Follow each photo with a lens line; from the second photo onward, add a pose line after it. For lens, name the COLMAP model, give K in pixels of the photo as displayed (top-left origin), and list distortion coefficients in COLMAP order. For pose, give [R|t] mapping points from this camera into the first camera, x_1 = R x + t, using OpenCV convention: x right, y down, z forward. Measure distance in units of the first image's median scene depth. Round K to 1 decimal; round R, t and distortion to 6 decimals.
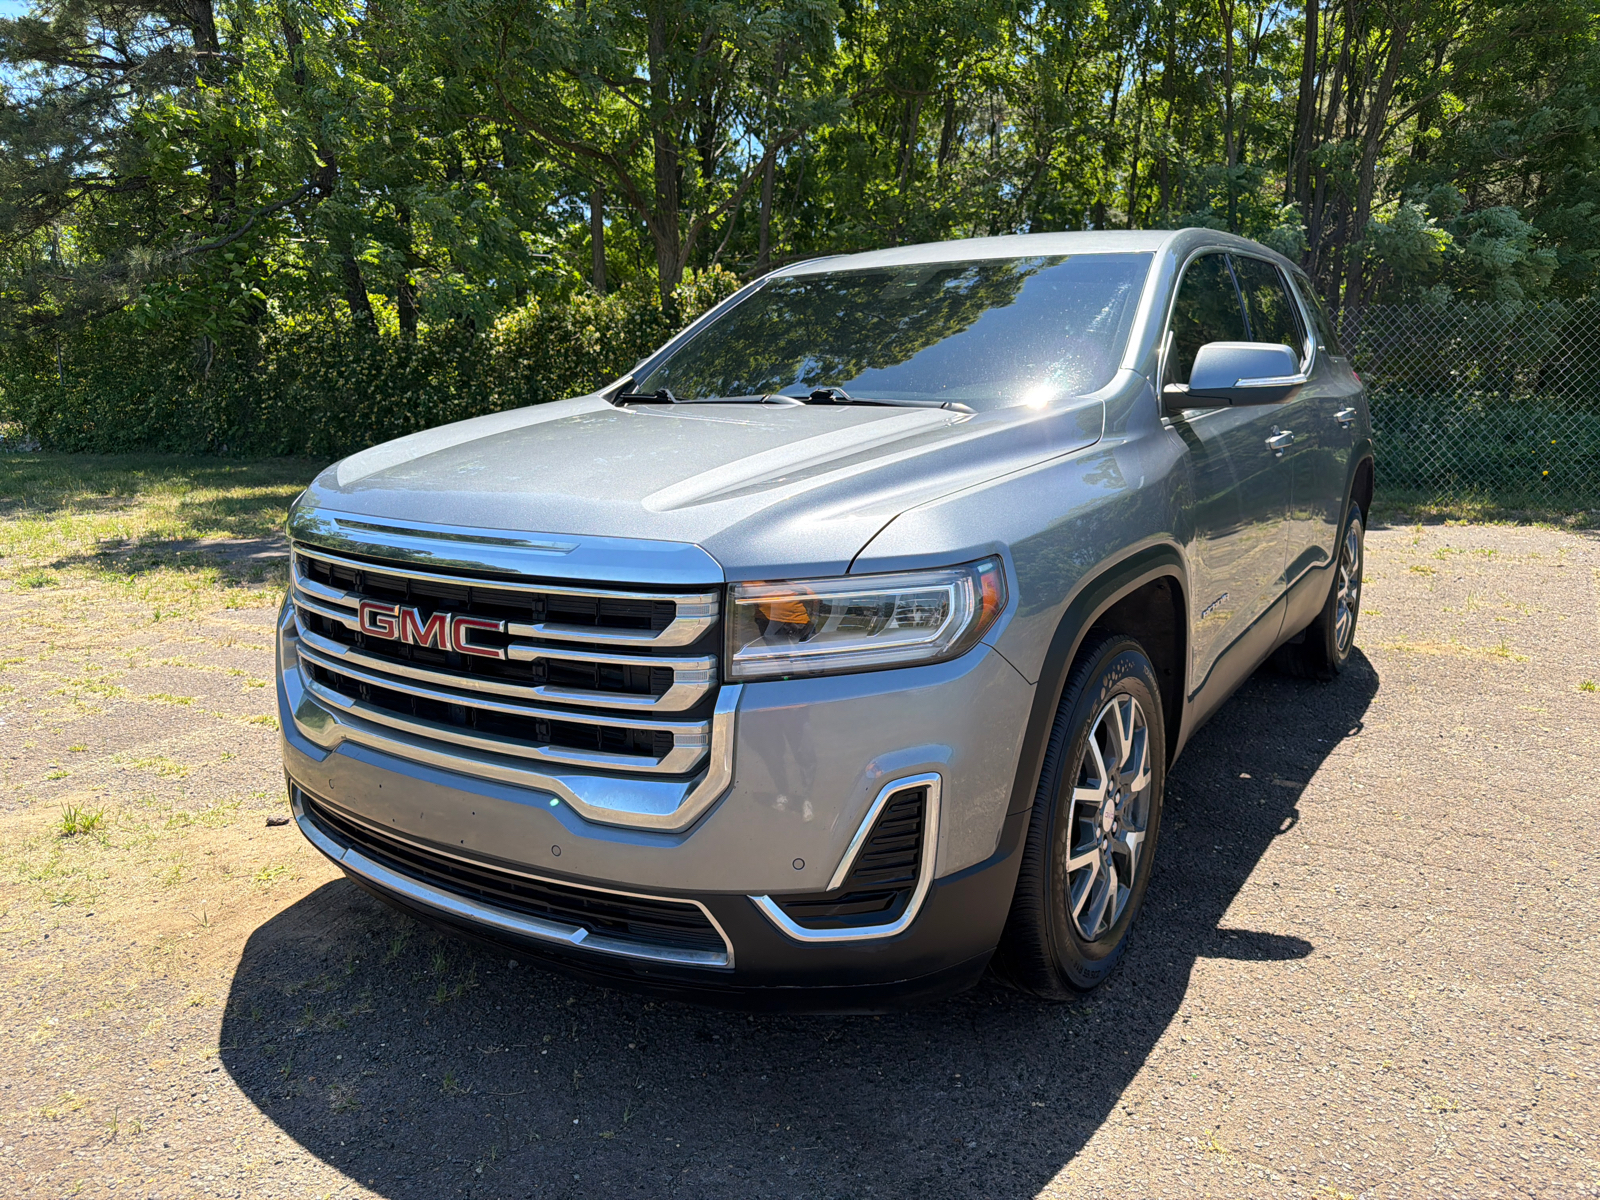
lens RADIAL K [[1178.5, 0, 793.1], [0, 1178.5, 611.1], [0, 0, 1]] dist [0.035041, -0.047780]
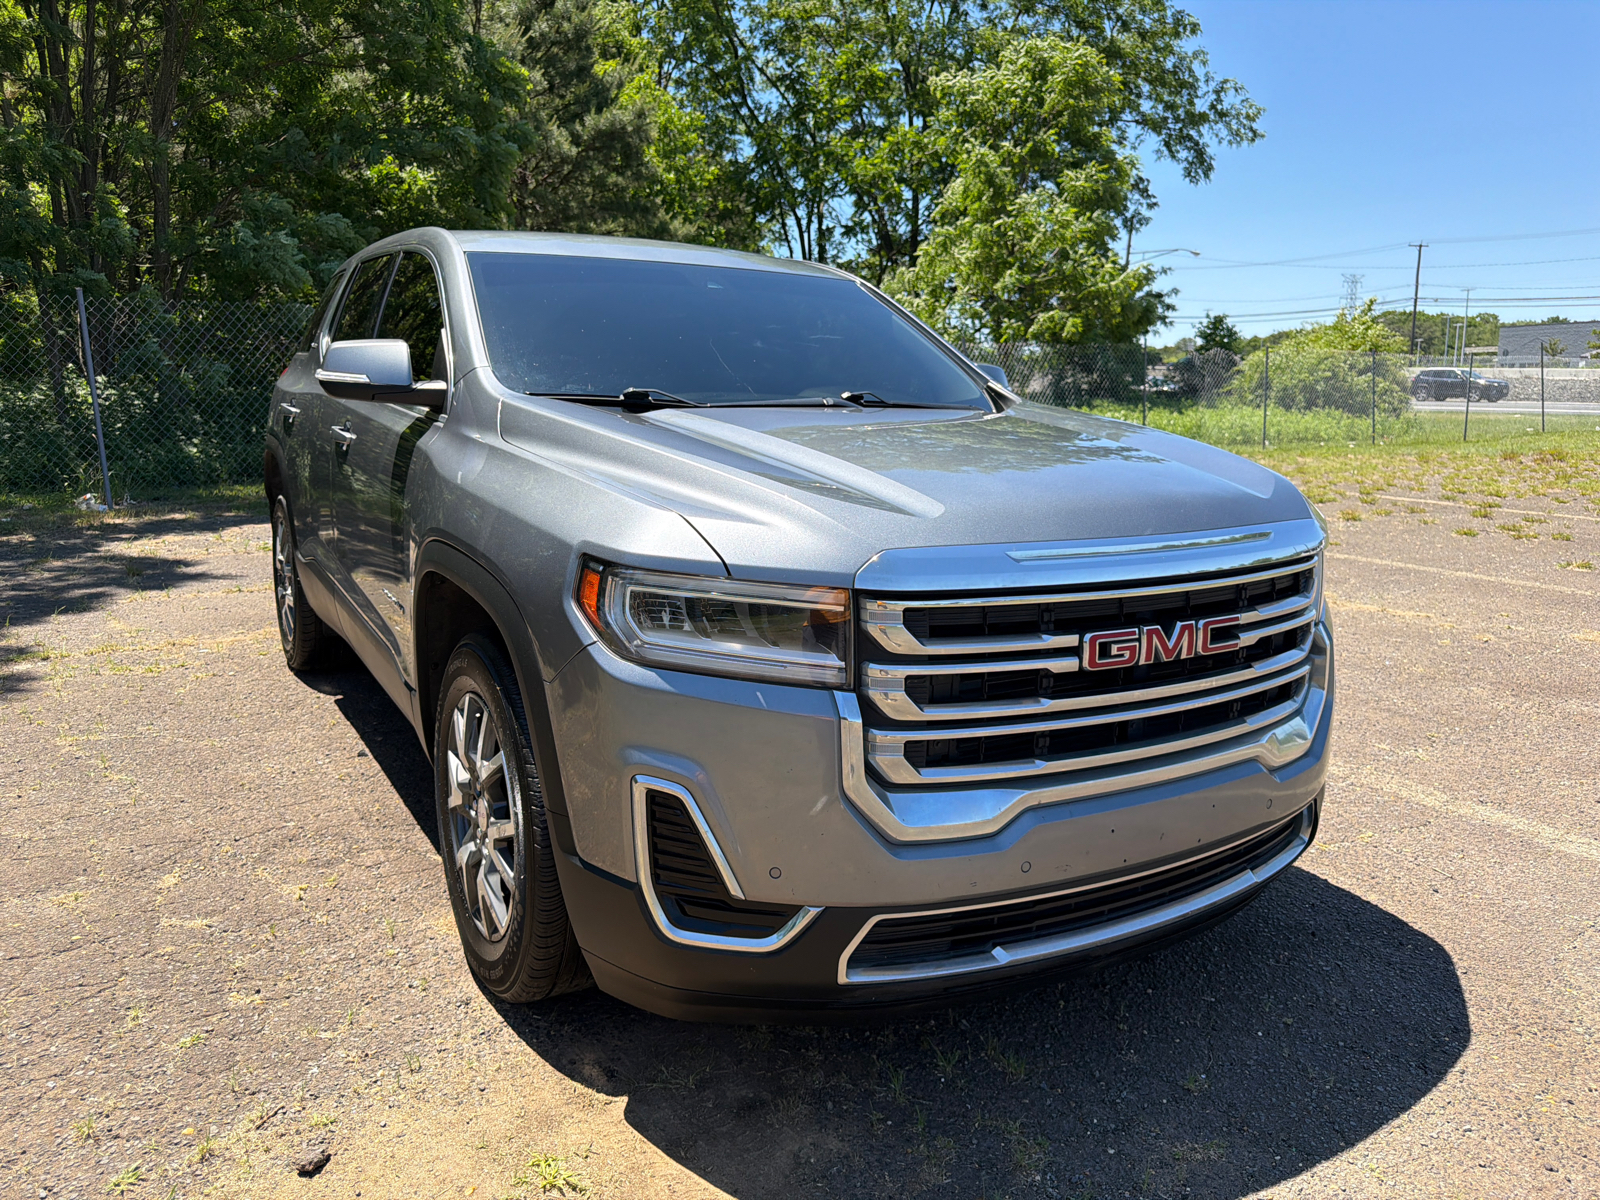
lens RADIAL K [[1178.5, 0, 794.4], [0, 1178.5, 592.6], [0, 0, 1]] dist [0.035041, -0.047780]
pose [[0.392083, -0.148233, 0.907909, -1.164545], [0.148443, 0.984193, 0.096582, -0.147388], [-0.907874, 0.096904, 0.407889, 0.779220]]
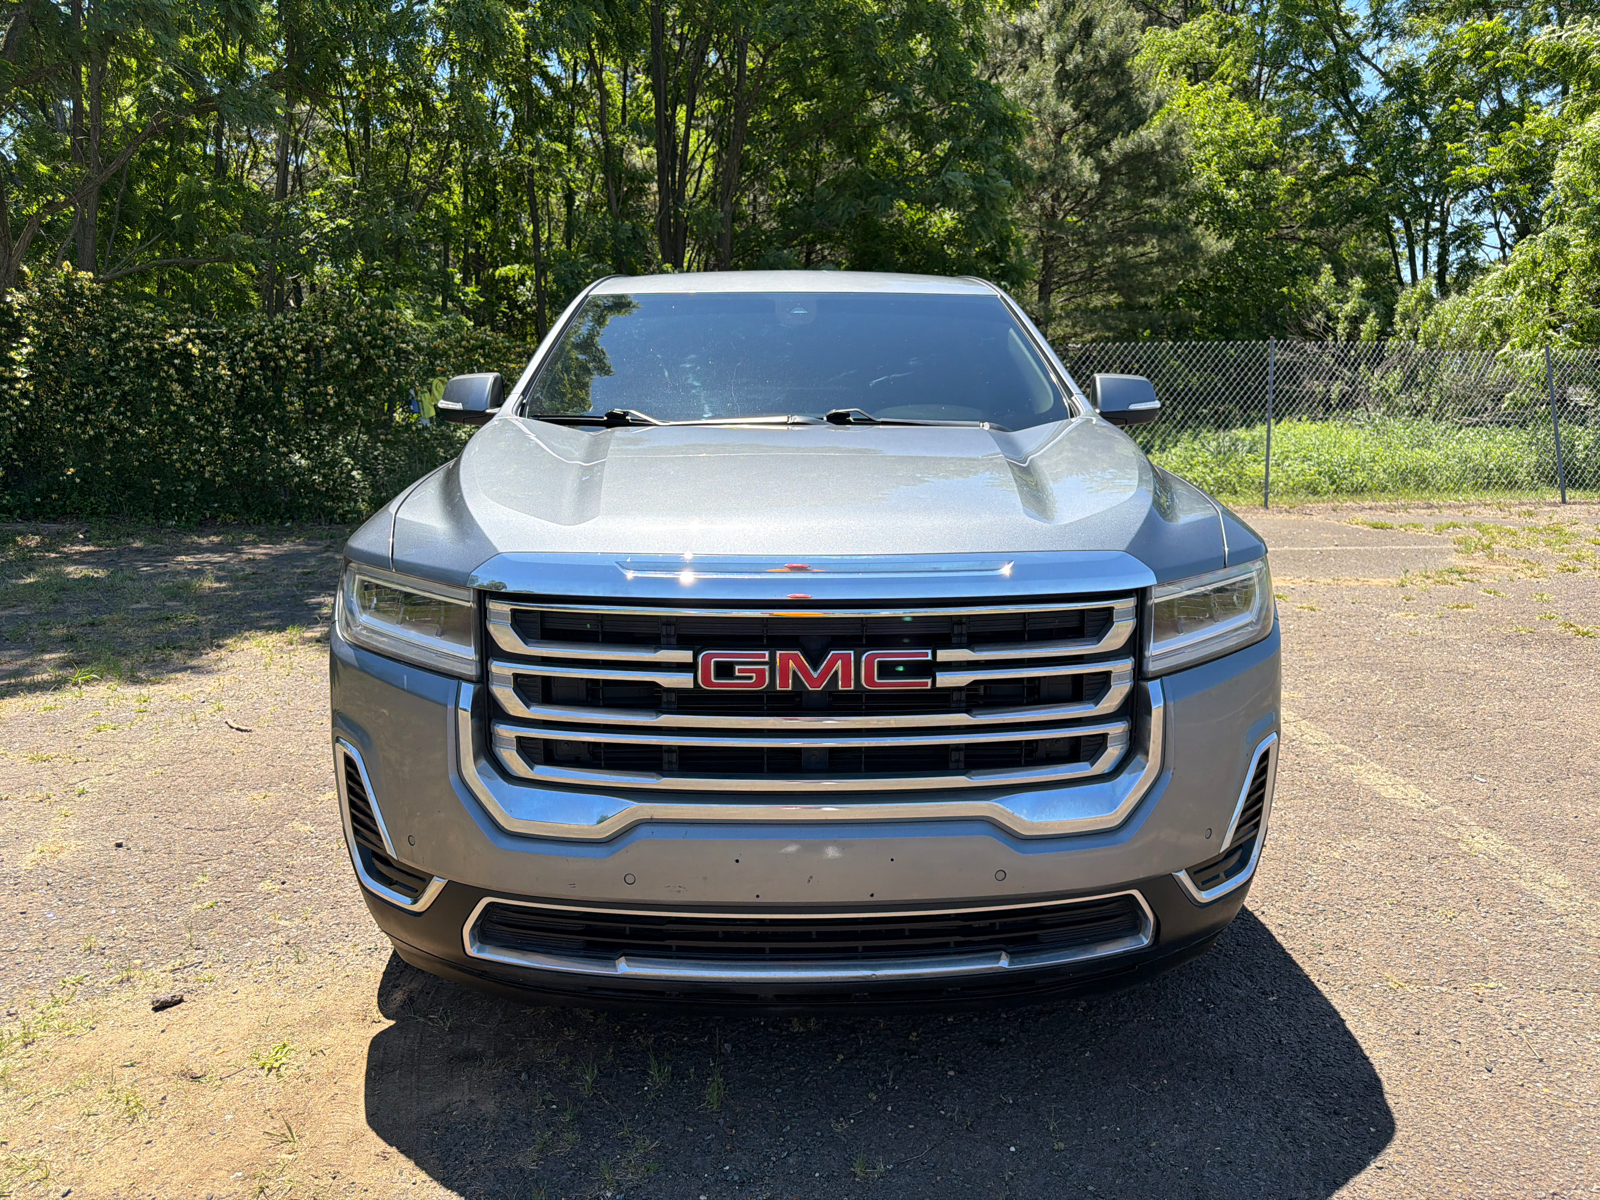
lens RADIAL K [[1178.5, 0, 834.0], [0, 1178.5, 606.4], [0, 0, 1]] dist [0.035041, -0.047780]
pose [[0.805777, -0.095104, 0.584533, -0.730075], [0.108140, 0.994055, 0.012663, -0.039298], [-0.582262, 0.053008, 0.811271, 0.231788]]
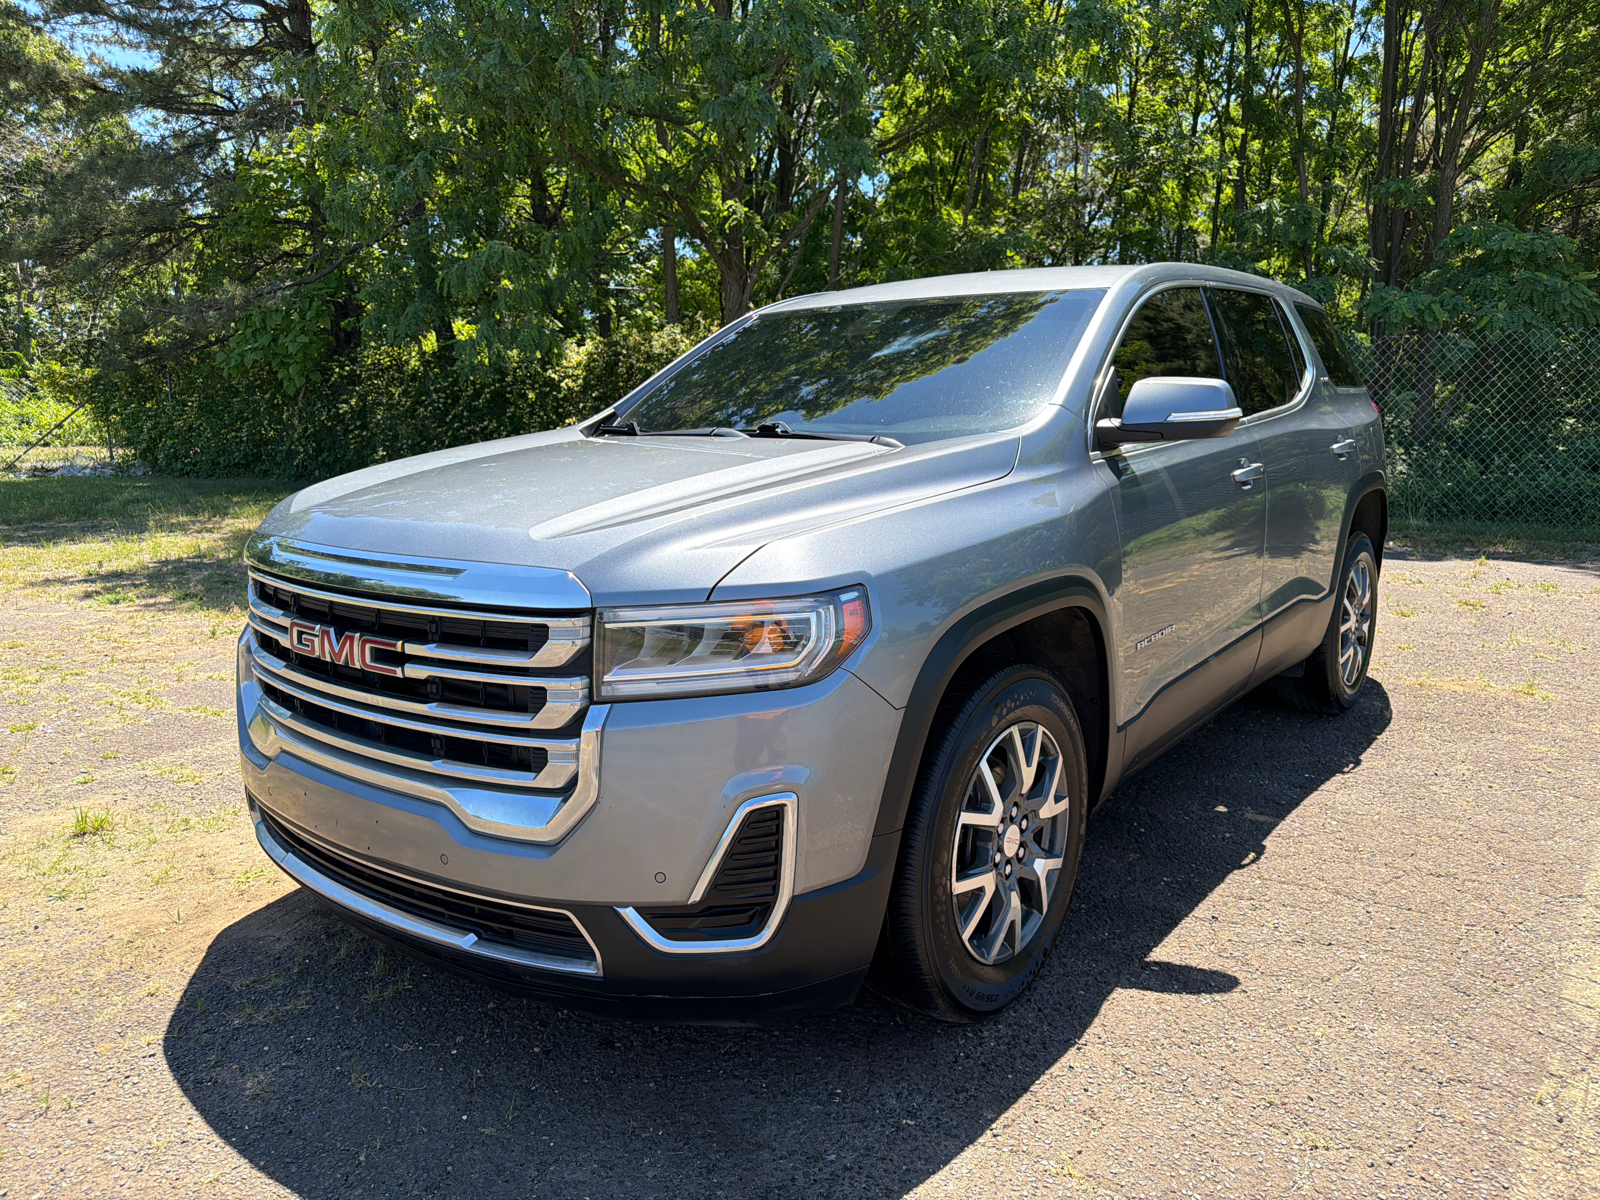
lens RADIAL K [[1178.5, 0, 794.3], [0, 1178.5, 605.4], [0, 0, 1]] dist [0.035041, -0.047780]
pose [[0.996798, 0.012602, -0.078963, 0.163662], [-0.014683, 0.999558, -0.025831, -0.001281], [0.078603, 0.026908, 0.996543, -0.034082]]
